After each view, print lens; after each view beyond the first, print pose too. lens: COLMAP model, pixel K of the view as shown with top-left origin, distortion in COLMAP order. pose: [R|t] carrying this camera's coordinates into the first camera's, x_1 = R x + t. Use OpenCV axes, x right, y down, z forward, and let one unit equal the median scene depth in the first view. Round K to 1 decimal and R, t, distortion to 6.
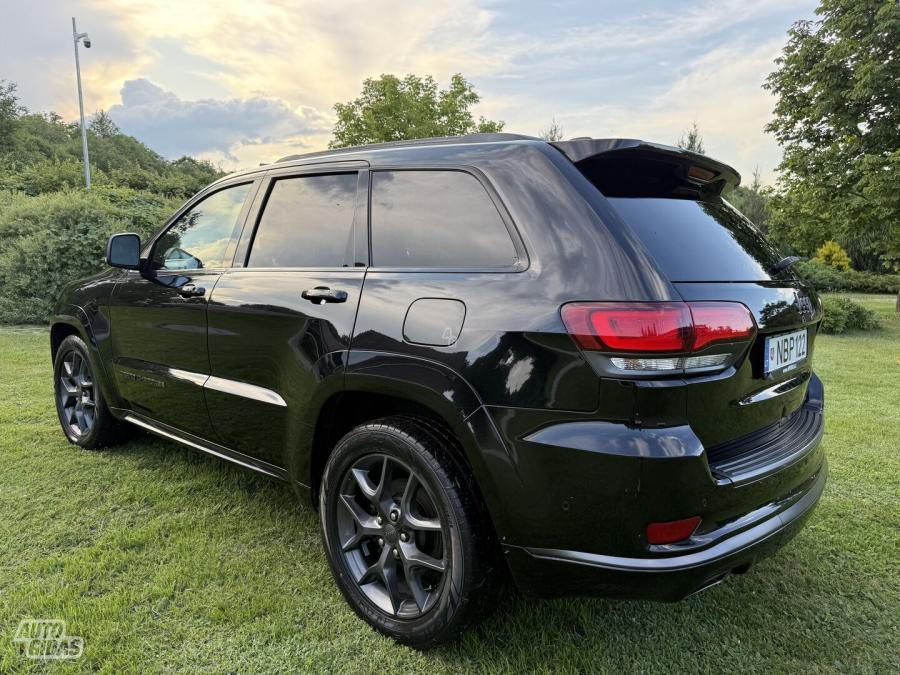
lens RADIAL K [[646.0, 0, 450.0], [0, 646.0, 337.5], [0, 0, 1]] dist [-0.000620, -0.000116]
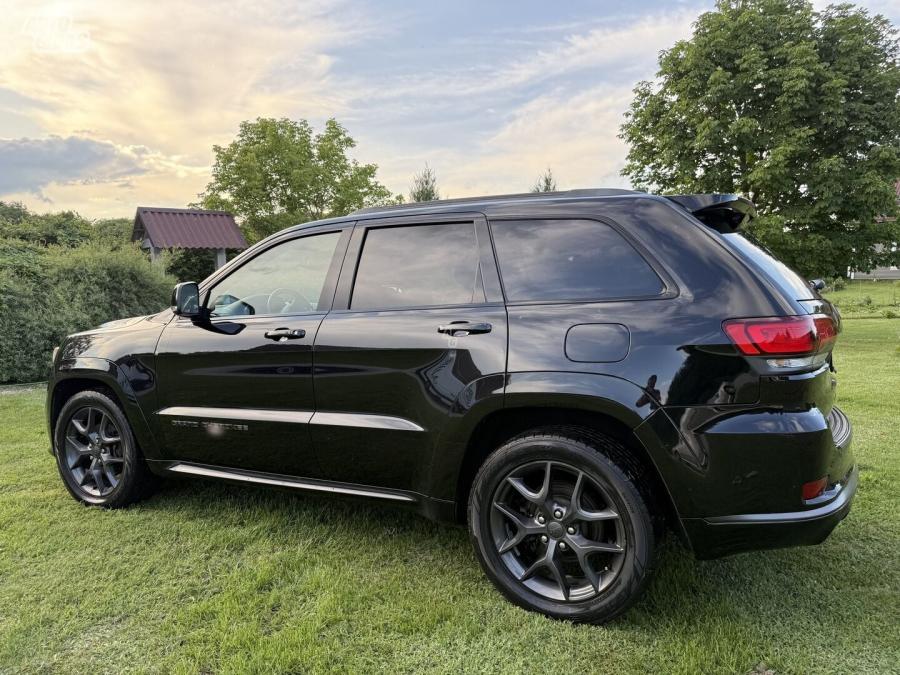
lens RADIAL K [[629.3, 0, 451.3], [0, 629.3, 347.2], [0, 0, 1]] dist [0.029253, -0.033435]
pose [[0.969756, -0.063069, 0.235788, -0.068302], [0.072051, 0.996960, -0.029664, -0.000233], [-0.233201, 0.045756, 0.971352, -0.009023]]
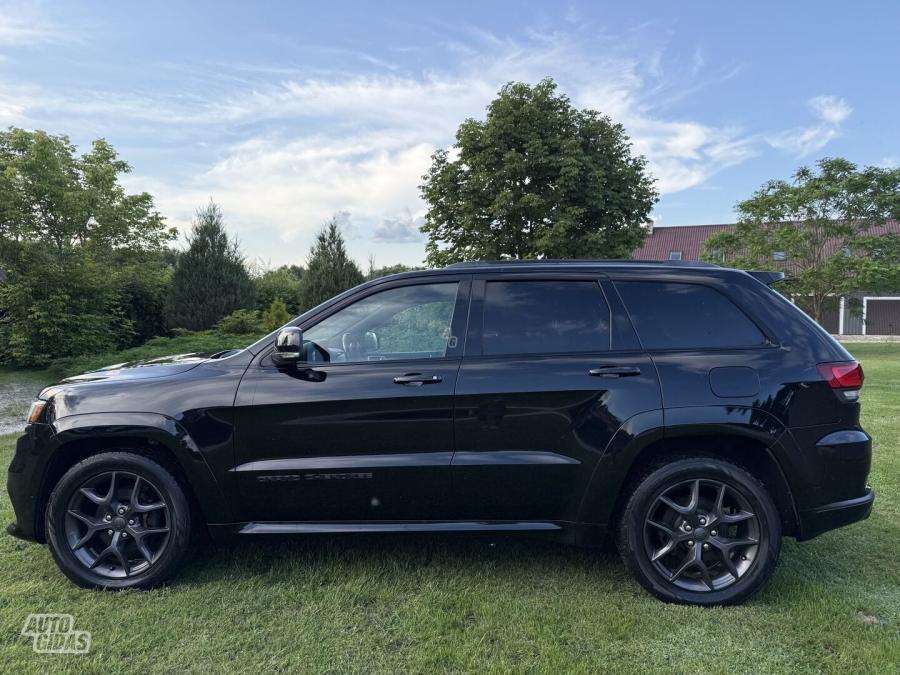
lens RADIAL K [[661.3, 0, 438.0], [0, 661.3, 339.3], [0, 0, 1]] dist [0.003067, -0.005263]
pose [[0.779458, -0.028120, 0.625823, -0.220834], [0.099409, 0.991886, -0.079244, -0.010912], [-0.618517, 0.123980, 0.775929, 0.028893]]
